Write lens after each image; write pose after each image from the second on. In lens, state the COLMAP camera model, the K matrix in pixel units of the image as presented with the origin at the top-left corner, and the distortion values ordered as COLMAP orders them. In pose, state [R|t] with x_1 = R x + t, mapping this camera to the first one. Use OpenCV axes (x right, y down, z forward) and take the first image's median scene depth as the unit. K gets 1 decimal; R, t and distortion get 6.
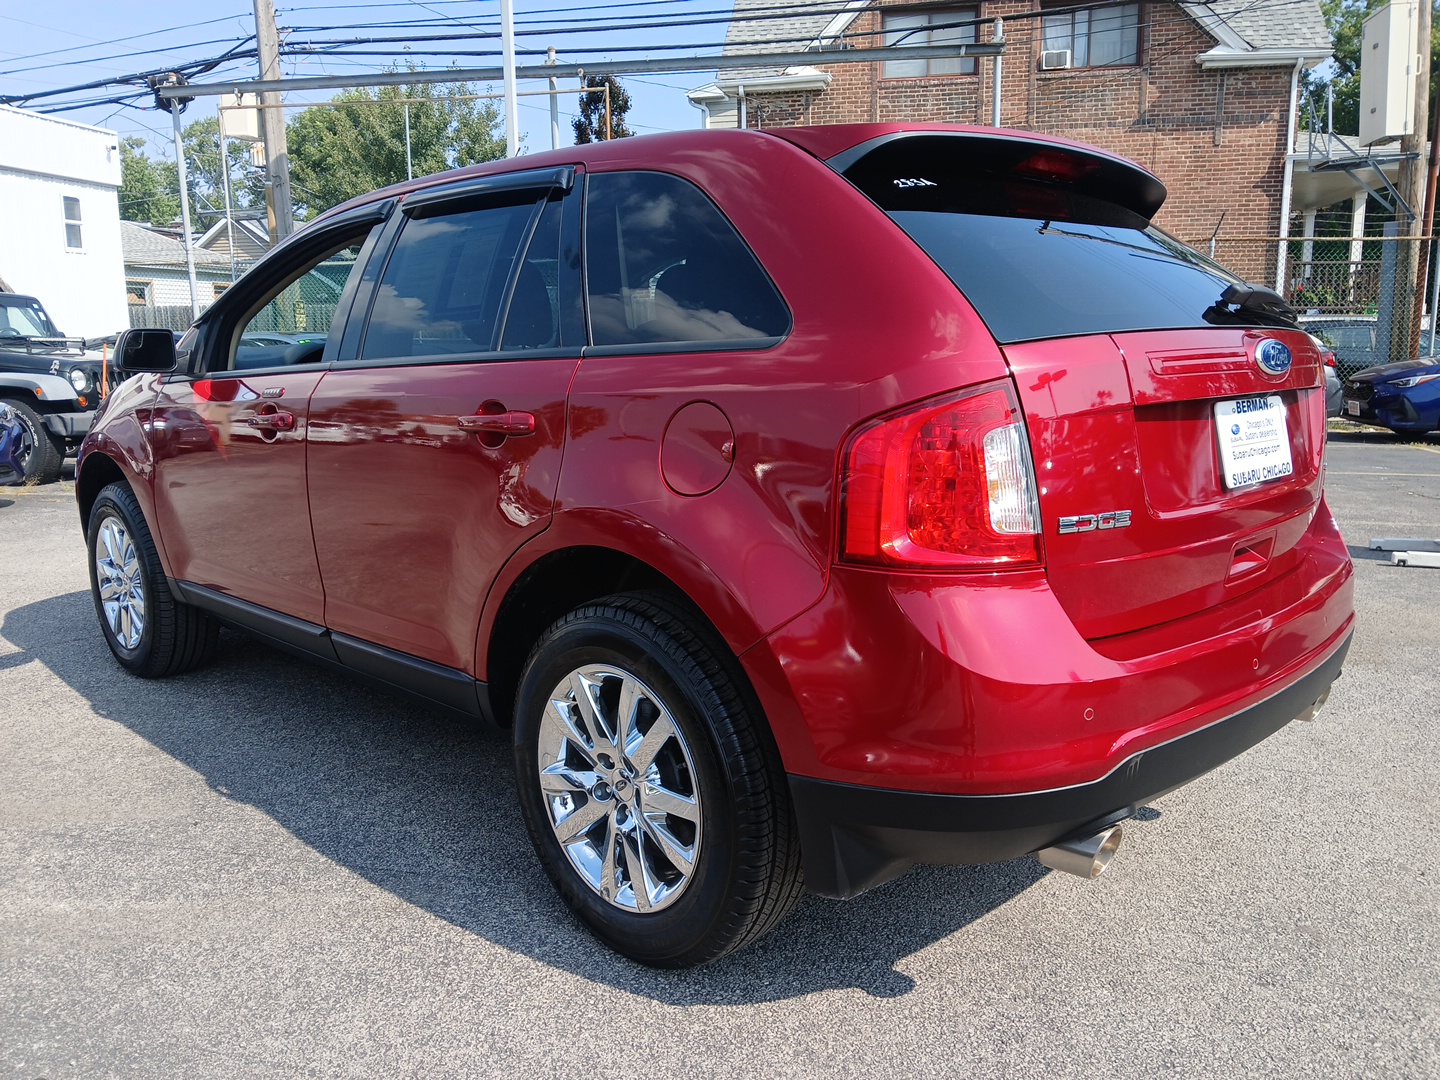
lens RADIAL K [[1120.4, 0, 705.4], [0, 1120.4, 537.1], [0, 0, 1]] dist [0.061604, -0.105472]
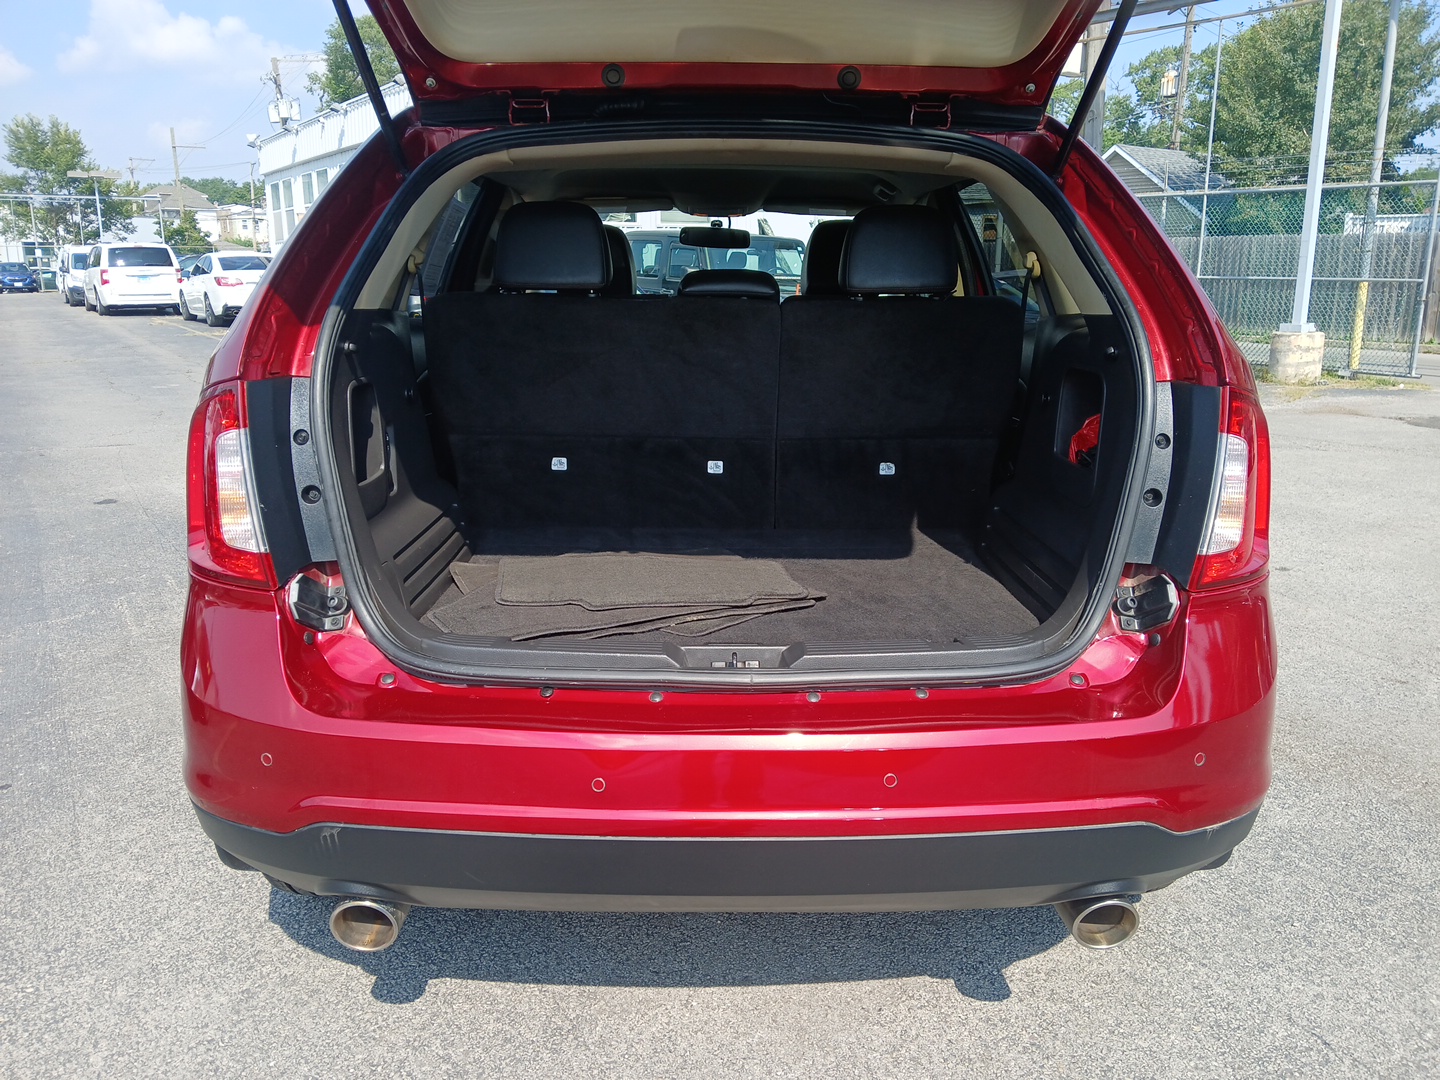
lens RADIAL K [[1131.6, 0, 721.8], [0, 1131.6, 550.3], [0, 0, 1]] dist [-0.011443, -0.008714]
pose [[0.720510, 0.178044, -0.670199, 0.128930], [-0.131619, 0.984021, 0.119915, -0.018060], [0.680840, 0.001811, 0.732430, 0.063605]]
